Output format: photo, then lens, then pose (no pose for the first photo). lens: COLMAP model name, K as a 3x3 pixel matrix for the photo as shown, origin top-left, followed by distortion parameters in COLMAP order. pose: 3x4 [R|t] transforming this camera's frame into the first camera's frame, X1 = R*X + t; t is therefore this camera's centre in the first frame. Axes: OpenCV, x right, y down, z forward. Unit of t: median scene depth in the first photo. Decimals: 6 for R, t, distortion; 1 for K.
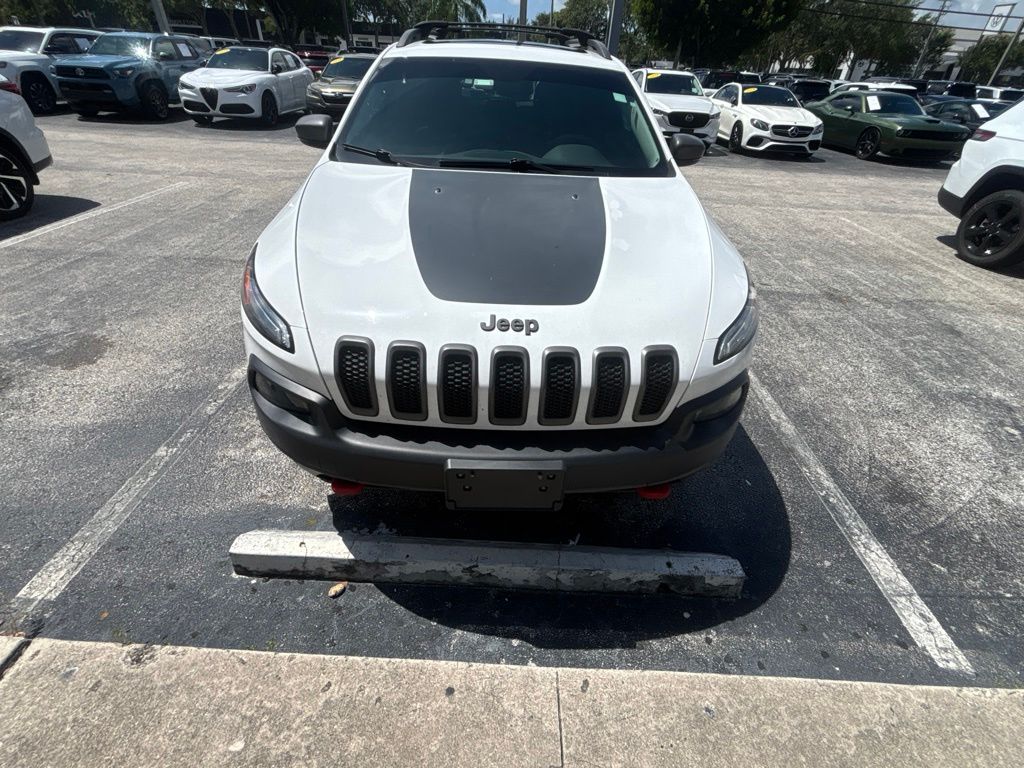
lens RADIAL K [[457.1, 0, 507.8], [0, 457.1, 386.8], [0, 0, 1]] dist [-0.002924, 0.001071]
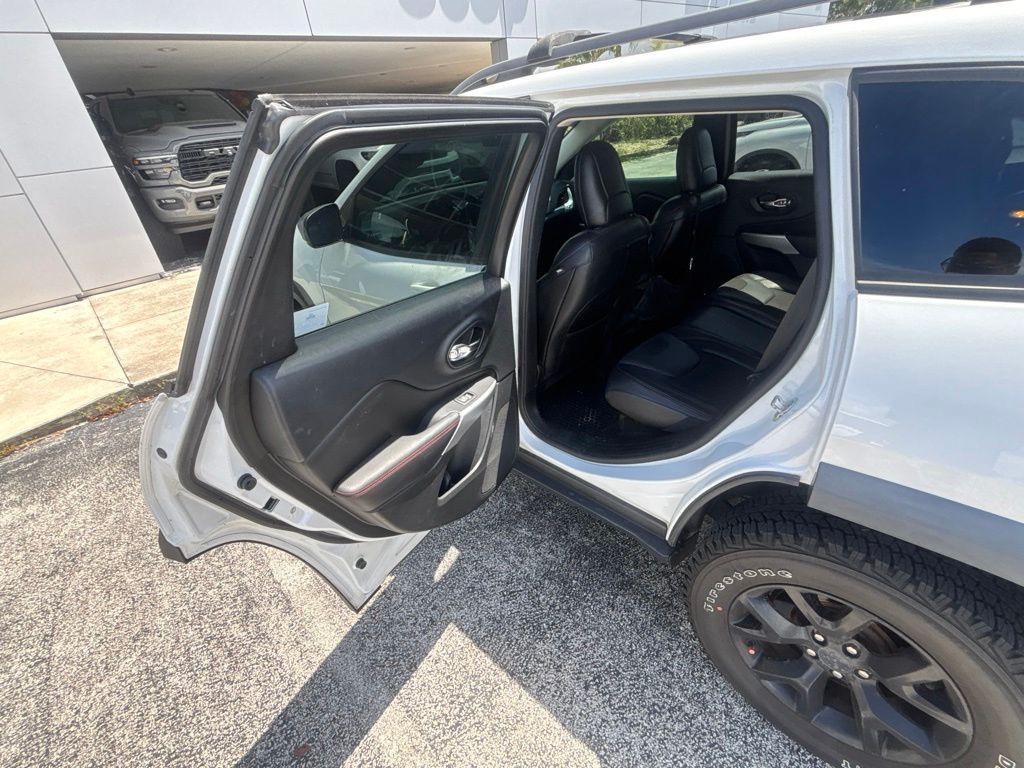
lens RADIAL K [[464.3, 0, 512.0], [0, 464.3, 384.0], [0, 0, 1]] dist [-0.025074, 0.016219]
pose [[-0.703302, 0.377162, -0.602590, 0.972621], [-0.360696, 0.541115, 0.759666, -1.425121], [0.612588, 0.751627, -0.244527, 2.084103]]
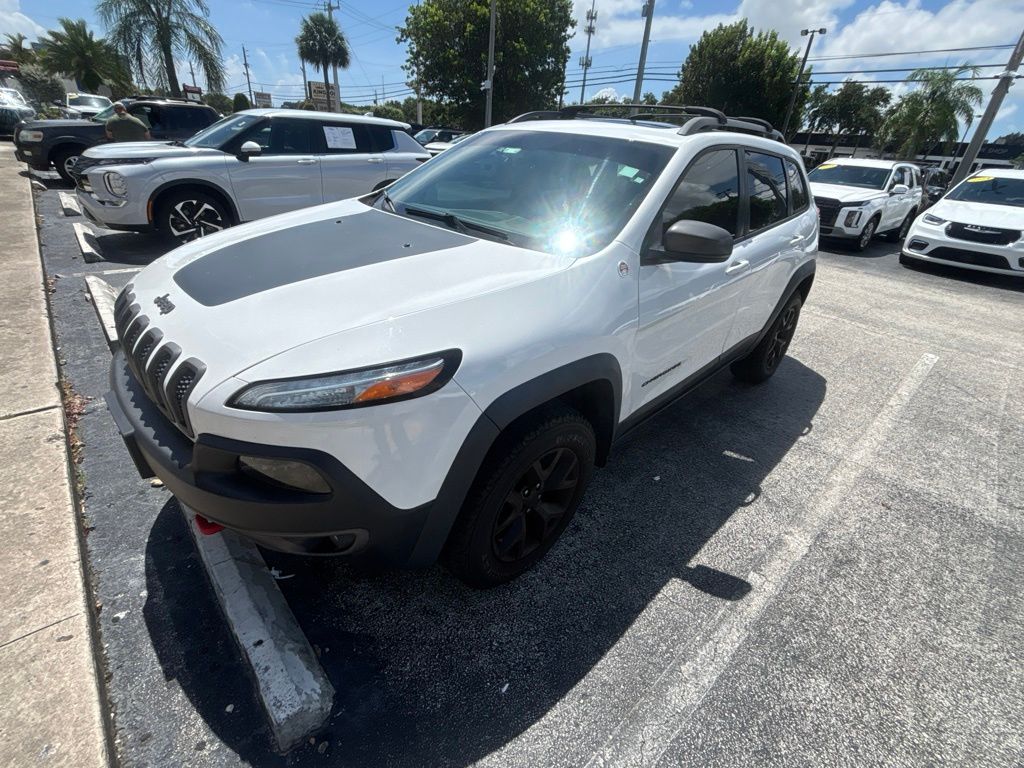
lens RADIAL K [[464.3, 0, 512.0], [0, 464.3, 384.0], [0, 0, 1]] dist [-0.025074, 0.016219]
pose [[0.695777, 0.338999, -0.633225, 0.957813], [-0.445742, 0.895099, -0.010581, -0.223564], [0.563212, 0.289617, 0.773896, 0.413433]]
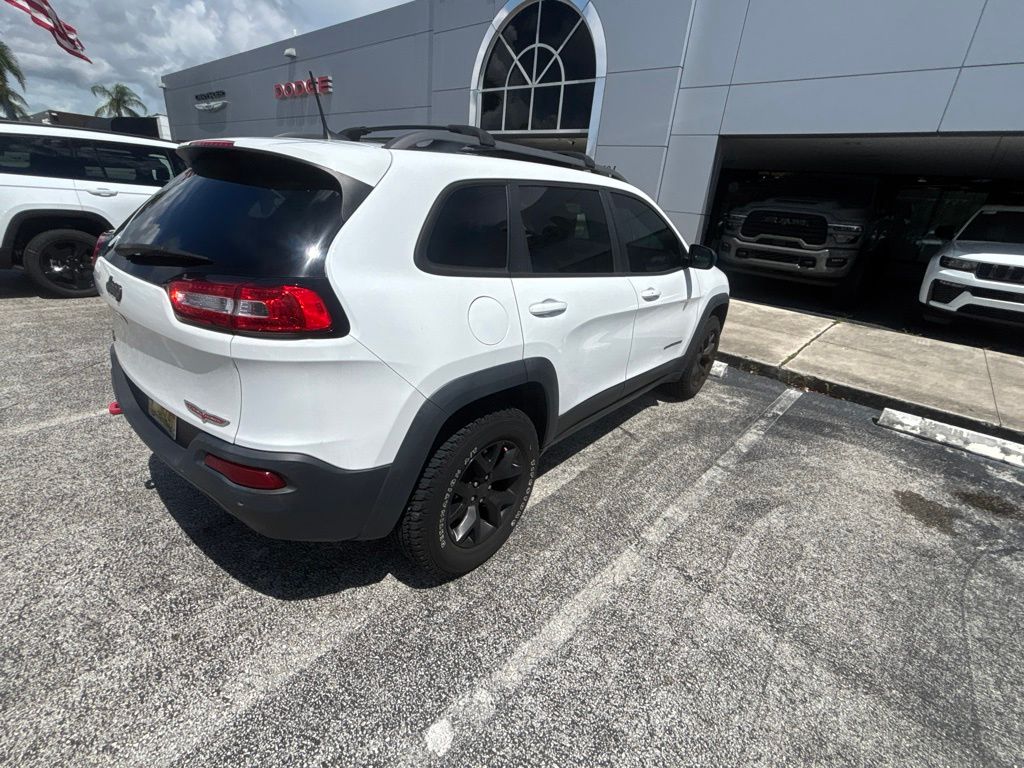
lens RADIAL K [[466.5, 0, 509.8], [0, 466.5, 383.1], [0, 0, 1]] dist [-0.011072, 0.007429]
pose [[-0.748971, -0.349772, 0.562763, -1.118053], [0.279691, 0.603061, 0.747054, -1.884203], [-0.600679, 0.716922, -0.353847, 2.591591]]
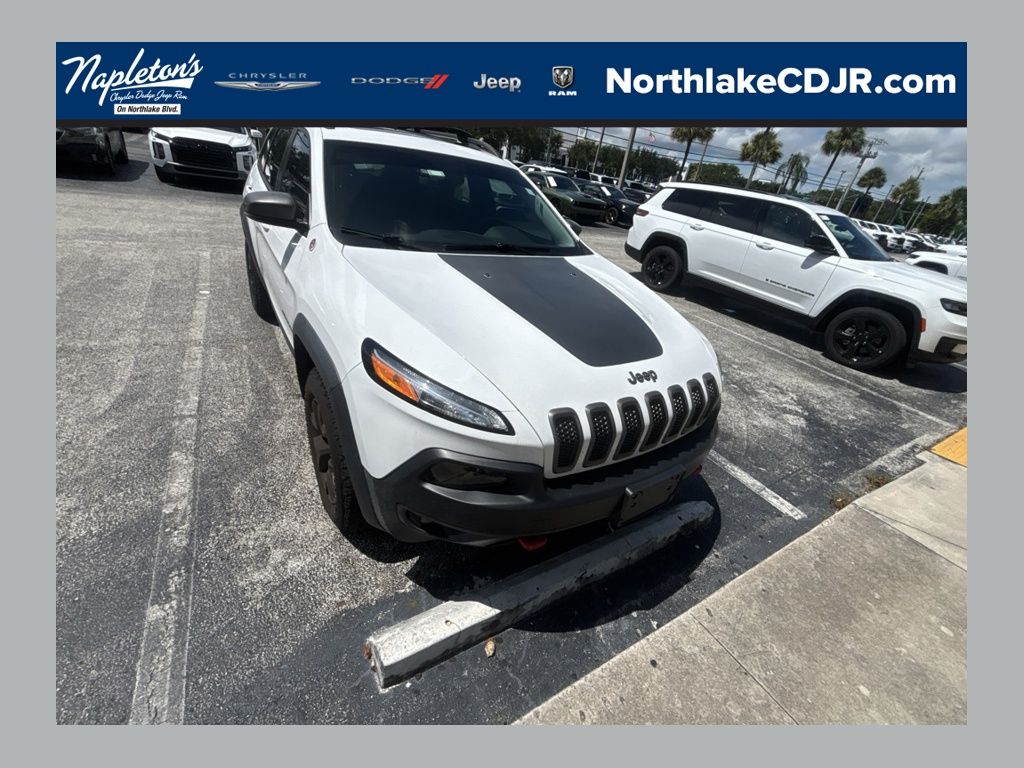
lens RADIAL K [[409.8, 0, 506.8], [0, 409.8, 388.1], [0, 0, 1]] dist [0.000961, 0.000599]
pose [[0.844314, -0.183272, 0.503532, -0.629366], [0.208942, 0.977912, 0.005583, -0.126125], [-0.493434, 0.100495, 0.863958, 0.088255]]
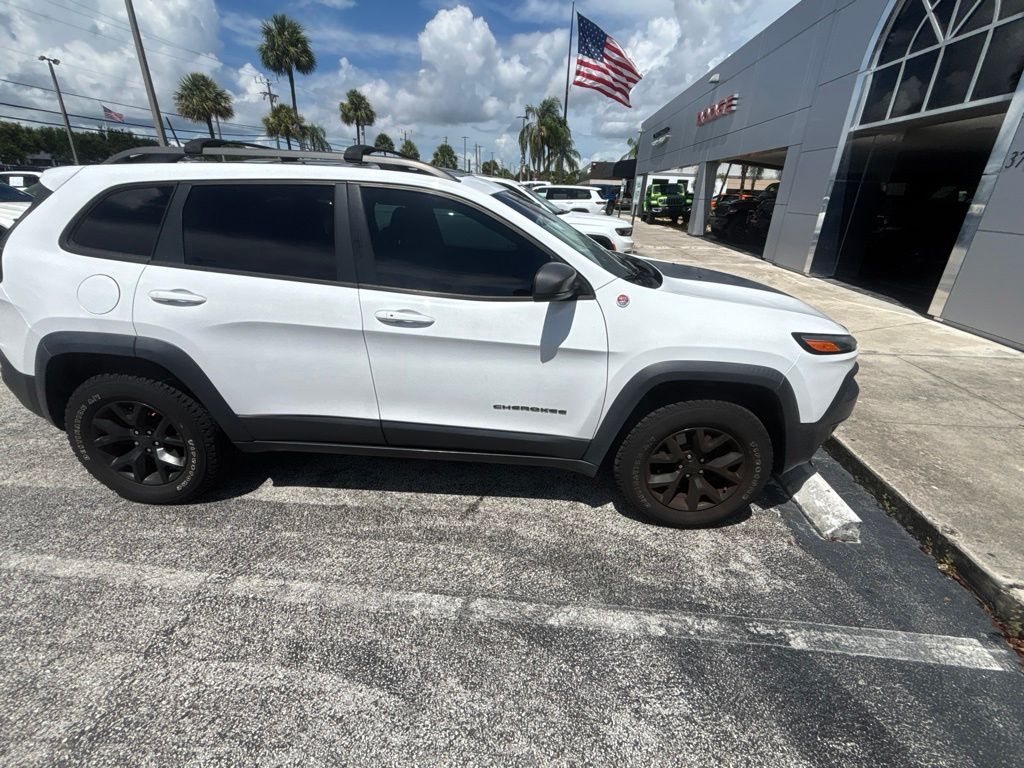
lens RADIAL K [[466.5, 0, 509.8], [0, 466.5, 383.1], [0, 0, 1]] dist [-0.011072, 0.007429]
pose [[0.061728, -0.427489, 0.901911, -1.581835], [0.552655, 0.767103, 0.325768, -0.921983], [-0.831121, 0.478336, 0.283605, 1.136816]]
